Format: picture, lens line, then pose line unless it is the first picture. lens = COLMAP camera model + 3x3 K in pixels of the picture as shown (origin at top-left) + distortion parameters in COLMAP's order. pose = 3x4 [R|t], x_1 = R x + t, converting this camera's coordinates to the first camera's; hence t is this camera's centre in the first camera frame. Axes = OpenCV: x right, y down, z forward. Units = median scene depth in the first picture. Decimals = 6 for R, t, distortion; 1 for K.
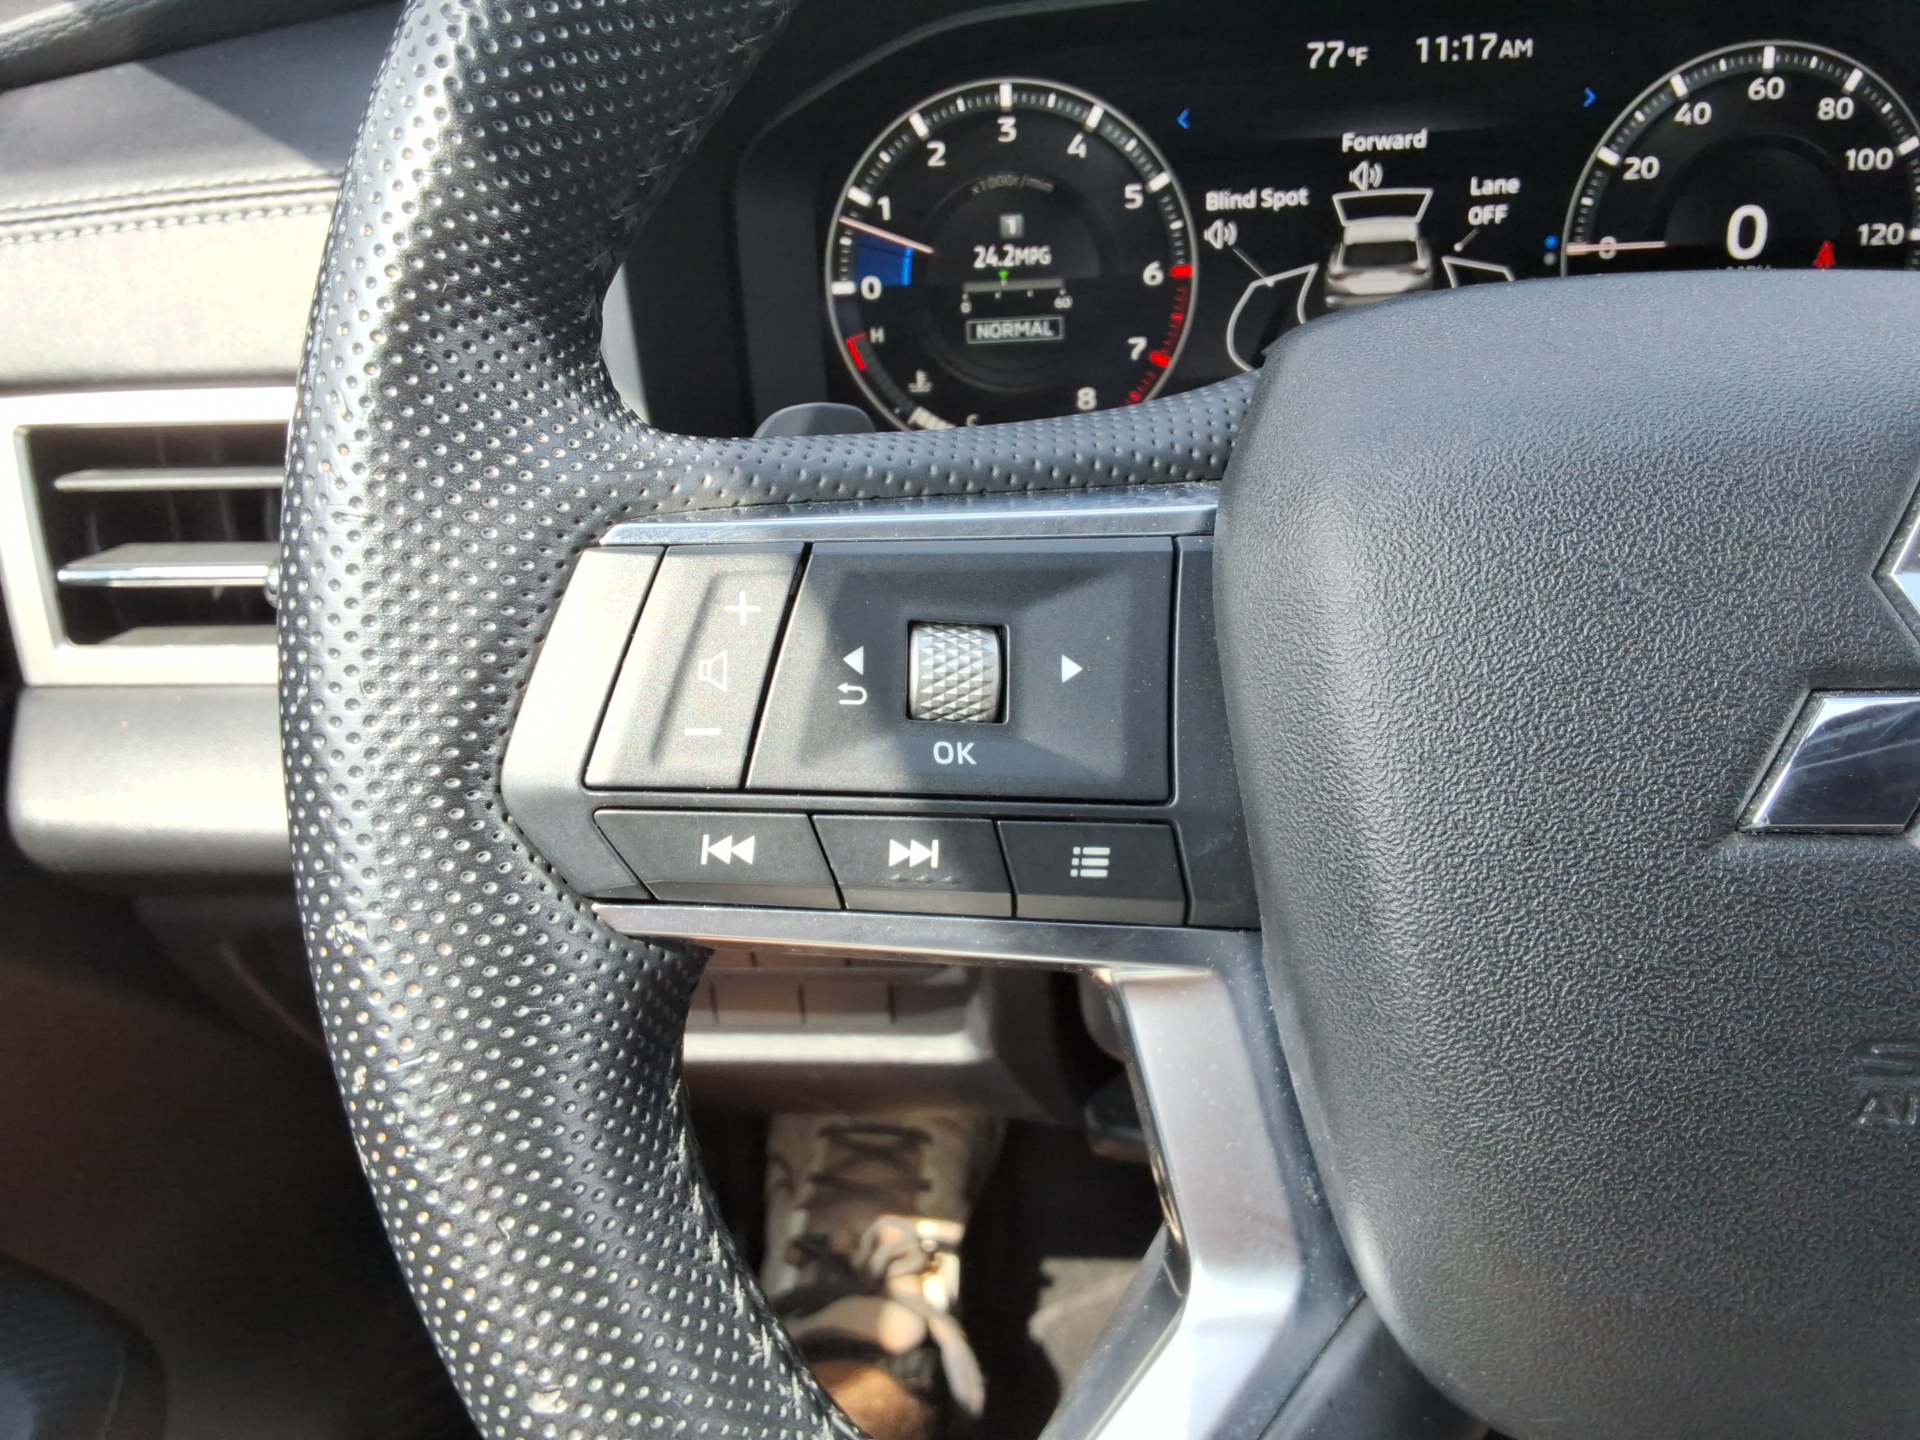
lens RADIAL K [[1551.8, 0, 975.4], [0, 1551.8, 709.1], [0, 0, 1]] dist [0.139277, -0.243790]
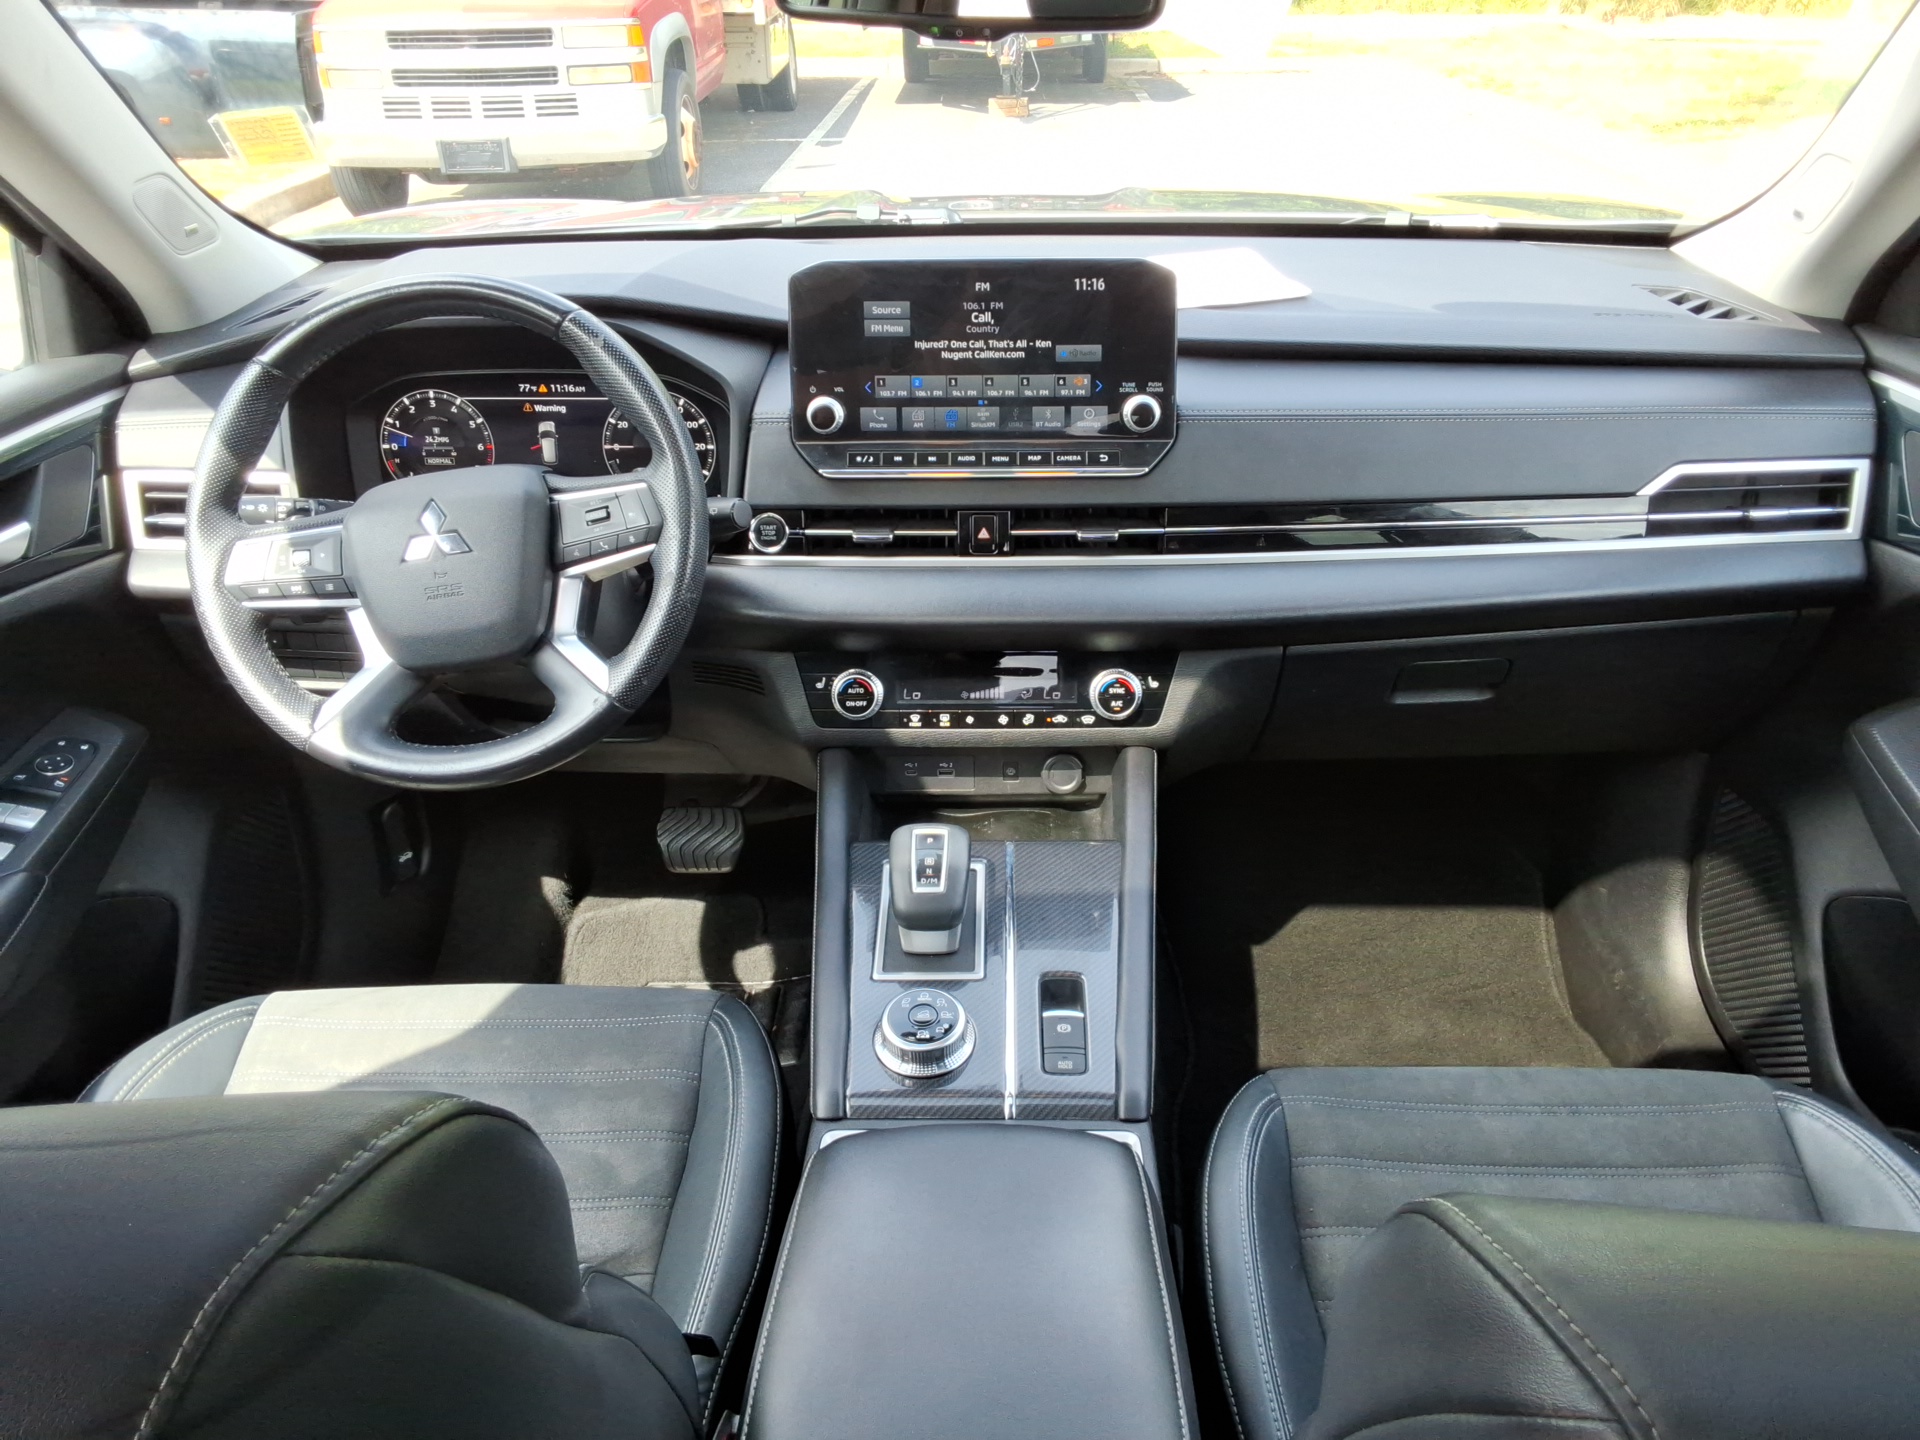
lens RADIAL K [[1551.8, 0, 975.4], [0, 1551.8, 709.1], [0, 0, 1]] dist [0.139277, -0.243790]
pose [[0.999007, 0.042786, -0.012425, 1.248822], [-0.043211, 0.998410, -0.036187, 0.356282], [0.010857, 0.036688, 0.999268, -2.331755]]
